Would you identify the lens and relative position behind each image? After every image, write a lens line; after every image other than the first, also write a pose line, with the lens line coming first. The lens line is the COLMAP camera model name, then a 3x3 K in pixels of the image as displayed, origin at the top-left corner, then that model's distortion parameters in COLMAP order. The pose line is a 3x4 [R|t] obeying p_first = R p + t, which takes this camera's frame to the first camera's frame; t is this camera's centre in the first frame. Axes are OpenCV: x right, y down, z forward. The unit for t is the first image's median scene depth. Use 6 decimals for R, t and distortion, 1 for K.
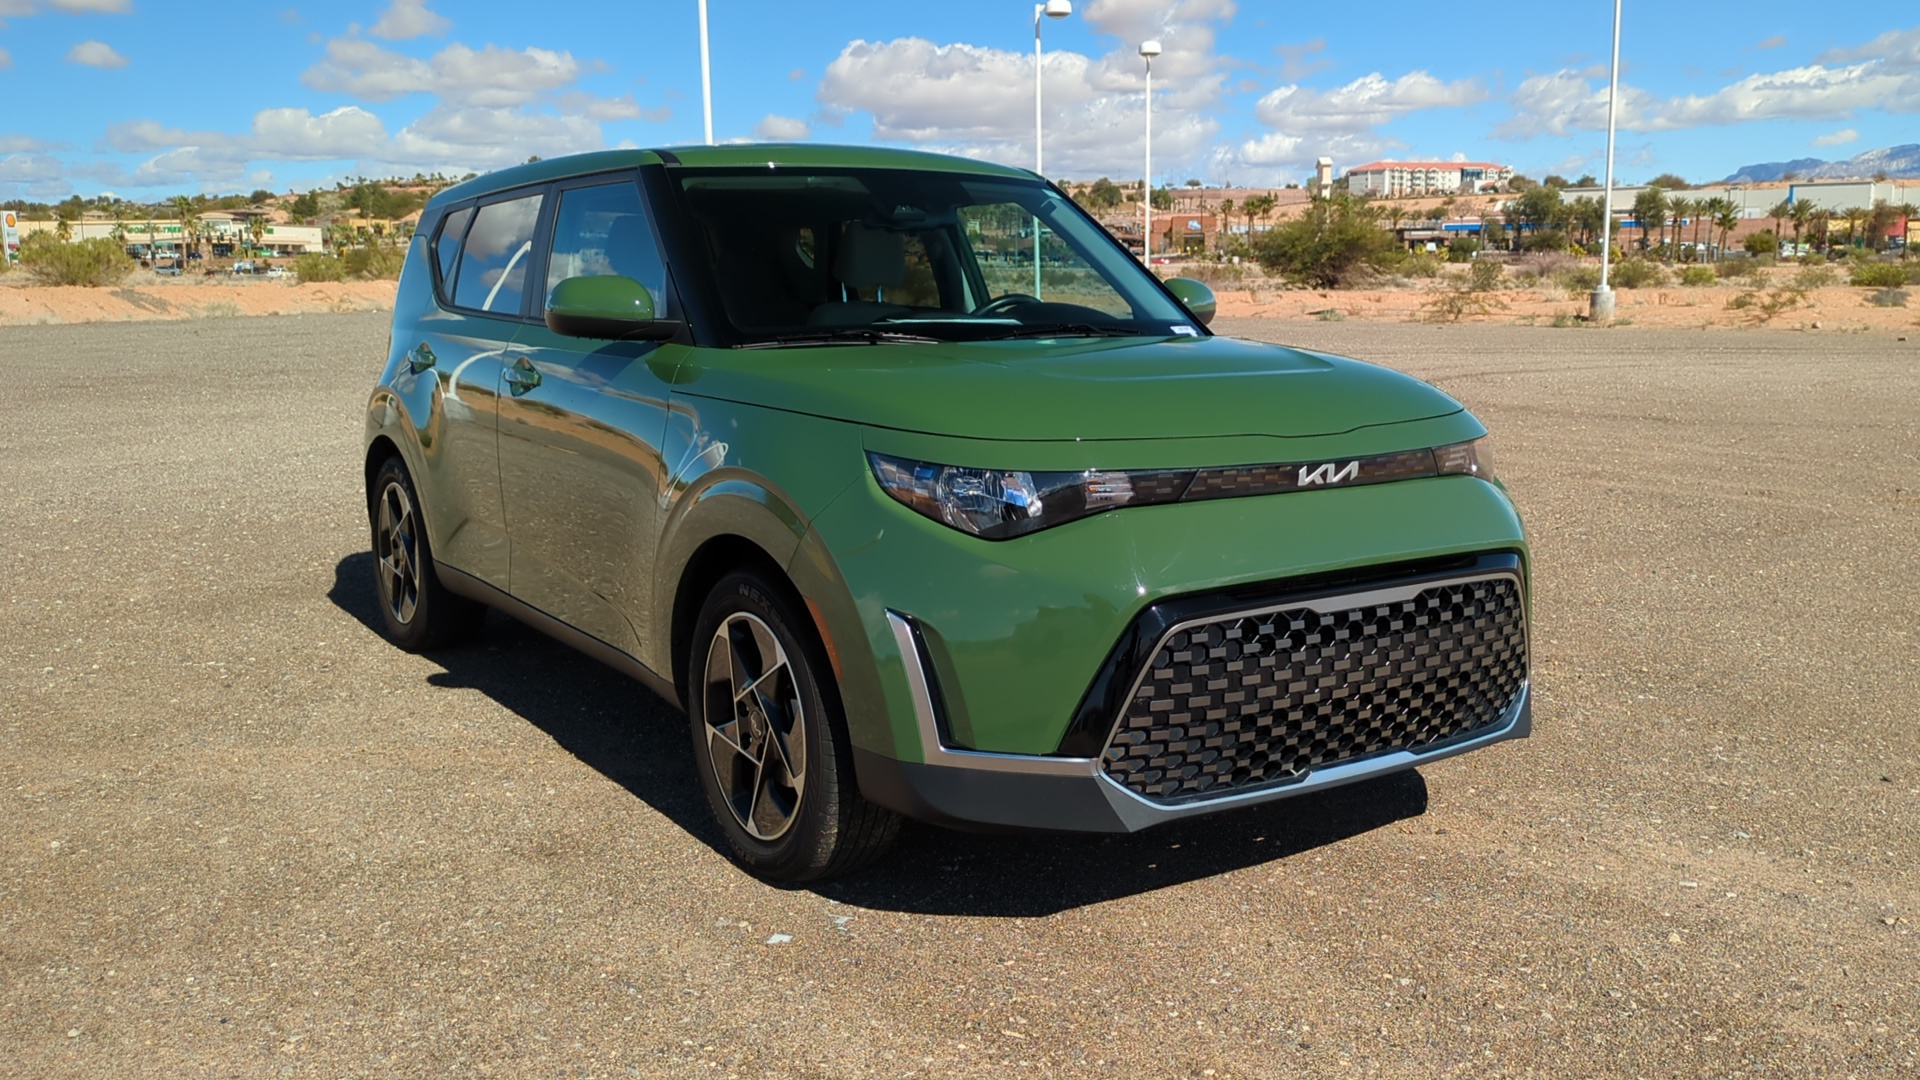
lens RADIAL K [[1648.9, 0, 964.9], [0, 1648.9, 530.2], [0, 0, 1]] dist [0.064125, -0.124633]
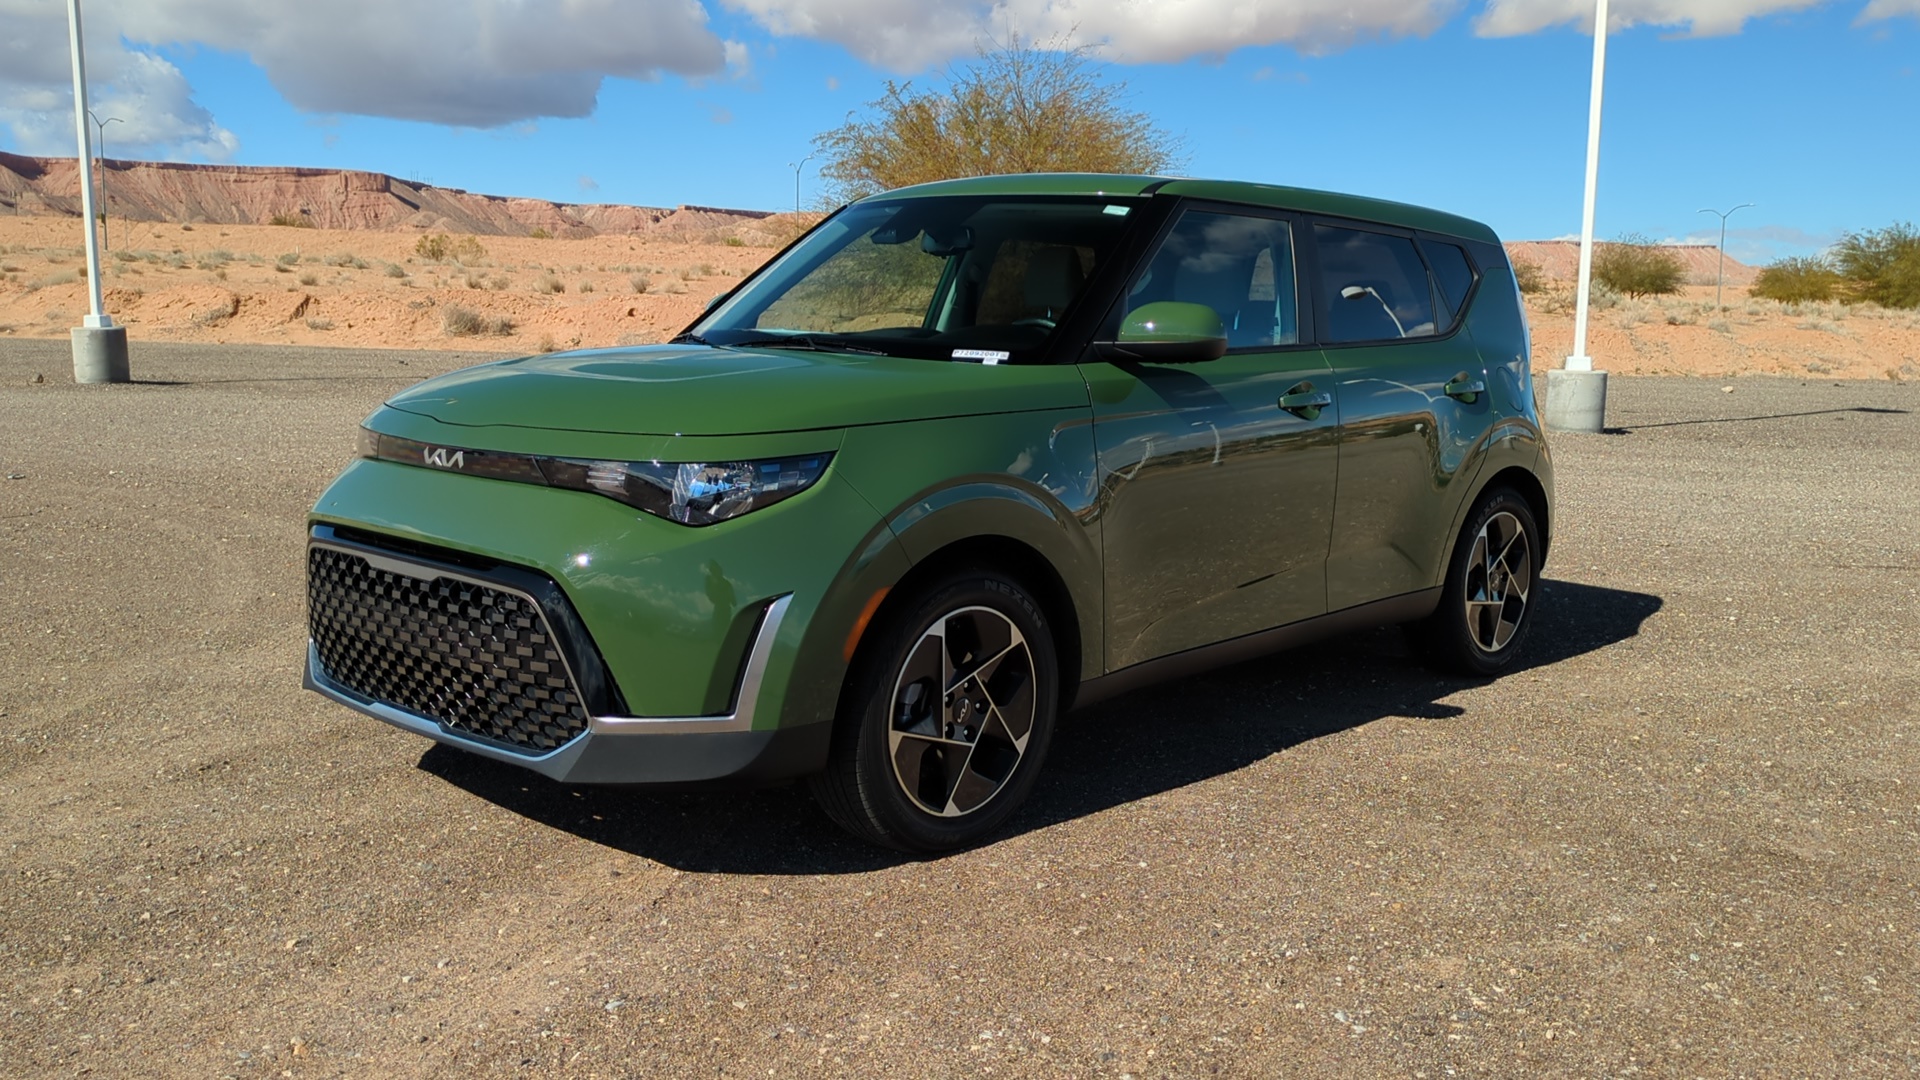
lens RADIAL K [[1641.7, 0, 978.0], [0, 1641.7, 539.7], [0, 0, 1]] dist [0.072443, -0.080668]
pose [[0.236915, 0.143743, -0.960838, 1.411663], [-0.168404, 0.980099, 0.105101, -0.161371], [0.956823, 0.136909, 0.256408, 1.078397]]
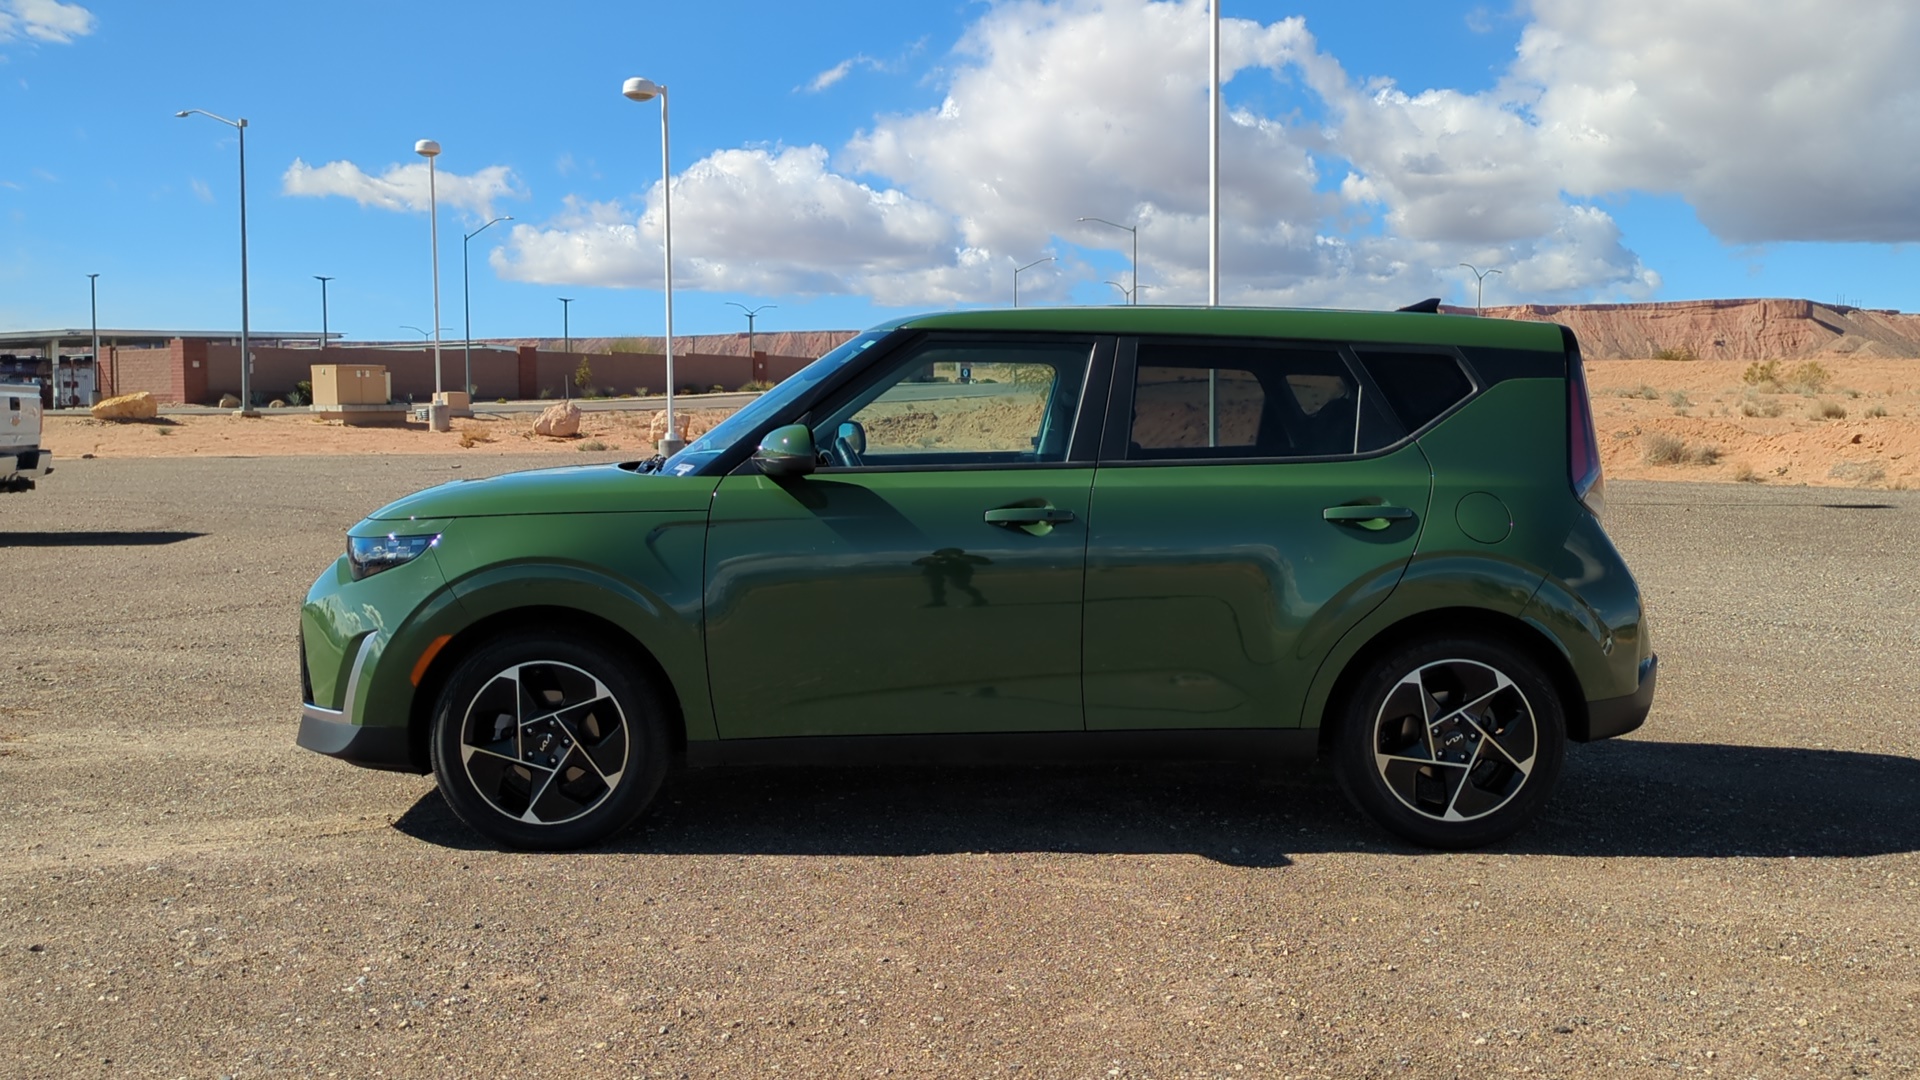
lens RADIAL K [[1641.7, 0, 978.0], [0, 1641.7, 539.7], [0, 0, 1]] dist [0.072443, -0.080668]
pose [[-0.528888, 0.061749, -0.846443, 1.406037], [-0.134492, 0.978649, 0.155428, -0.184661], [0.837968, 0.196044, -0.509291, 1.220593]]
